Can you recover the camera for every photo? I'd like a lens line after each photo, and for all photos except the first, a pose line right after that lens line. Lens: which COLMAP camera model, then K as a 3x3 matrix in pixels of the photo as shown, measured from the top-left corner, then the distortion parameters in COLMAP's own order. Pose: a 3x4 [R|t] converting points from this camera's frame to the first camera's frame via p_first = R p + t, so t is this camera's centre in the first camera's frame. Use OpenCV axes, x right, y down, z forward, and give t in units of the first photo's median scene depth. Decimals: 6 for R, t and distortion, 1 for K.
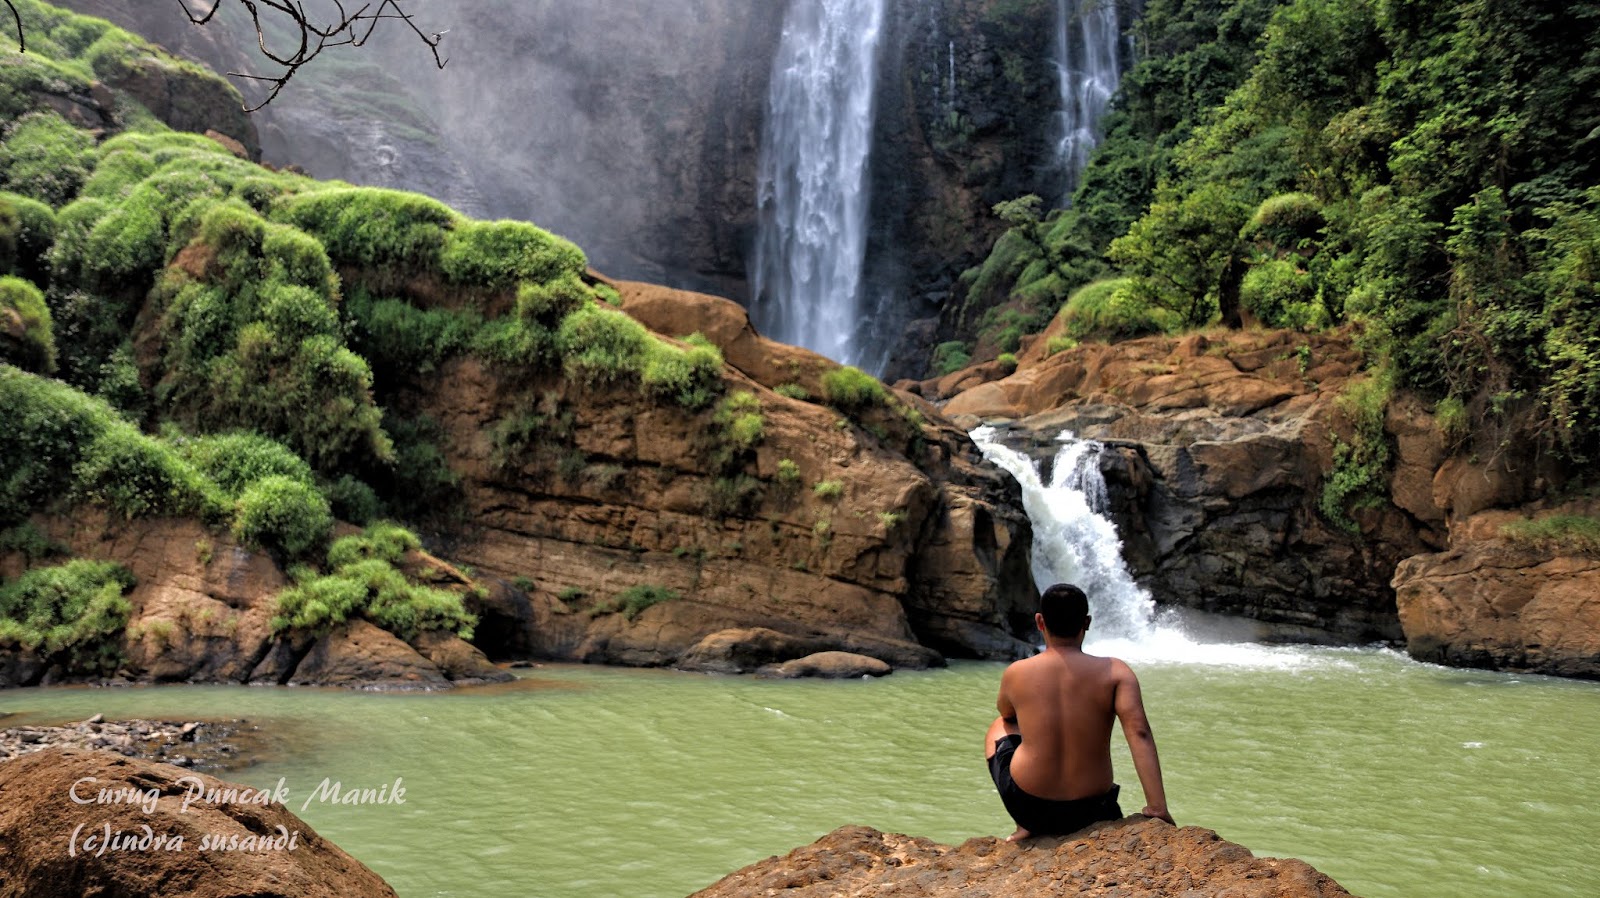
lens RADIAL K [[1242.7, 0, 785.5], [0, 1242.7, 439.9], [0, 0, 1]] dist [-0.116027, 0.118486]
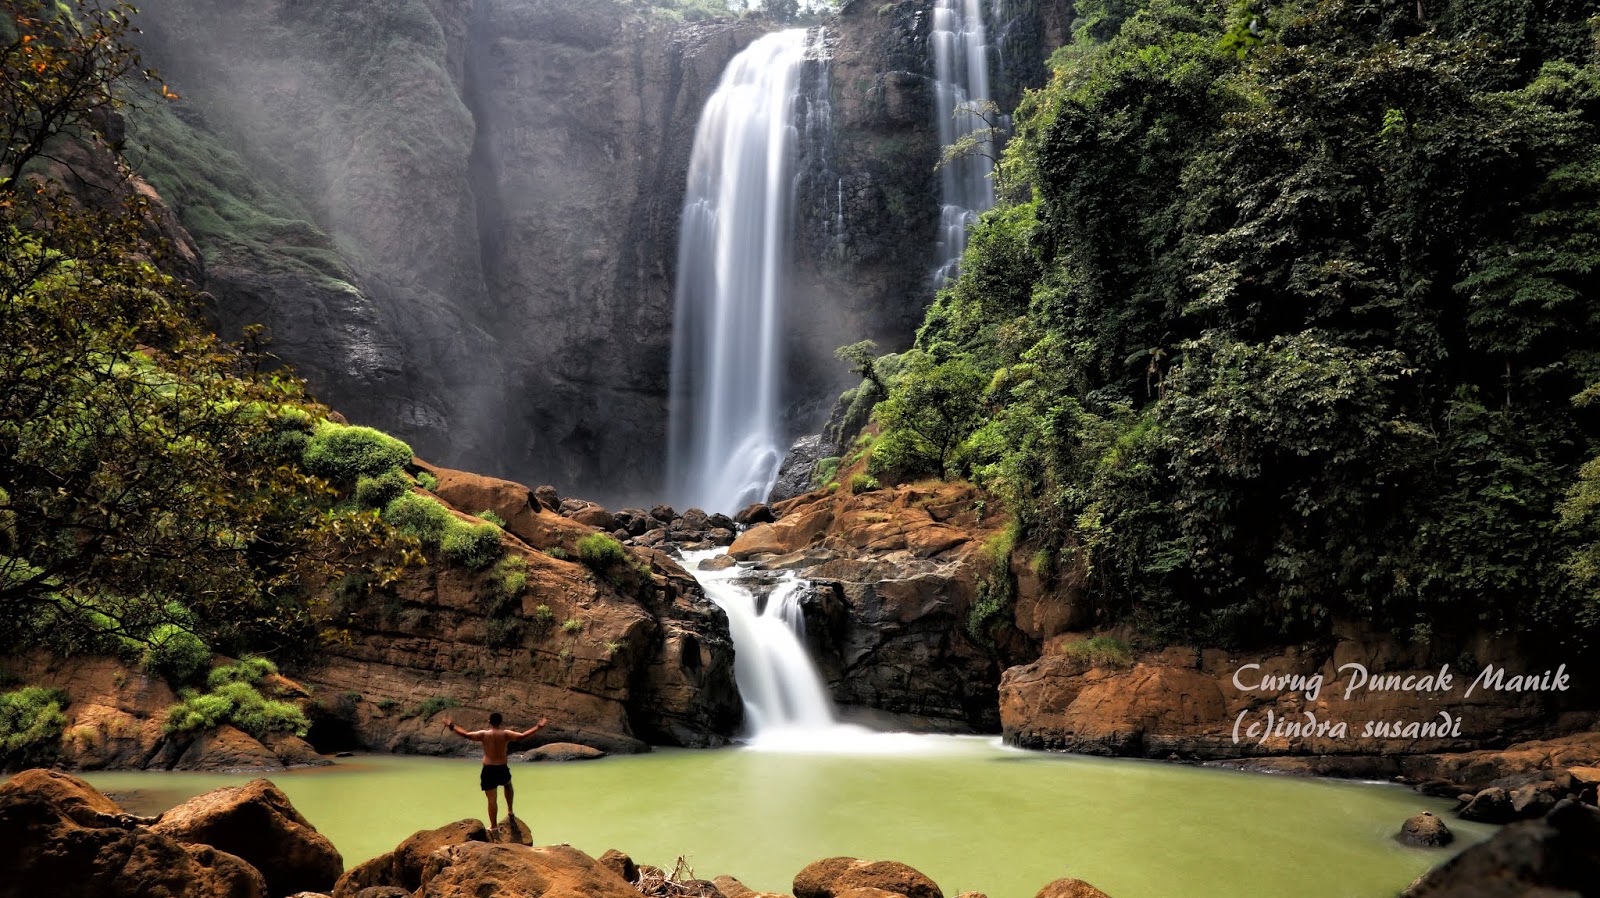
lens RADIAL K [[1248.7, 0, 786.8], [0, 1248.7, 447.4], [0, 0, 1]] dist [-0.116067, 0.122882]
pose [[0.999551, -0.011775, 0.027570, 0.230839], [0.013477, 0.997962, -0.062377, -0.067666], [-0.026779, 0.062720, 0.997672, -0.400169]]
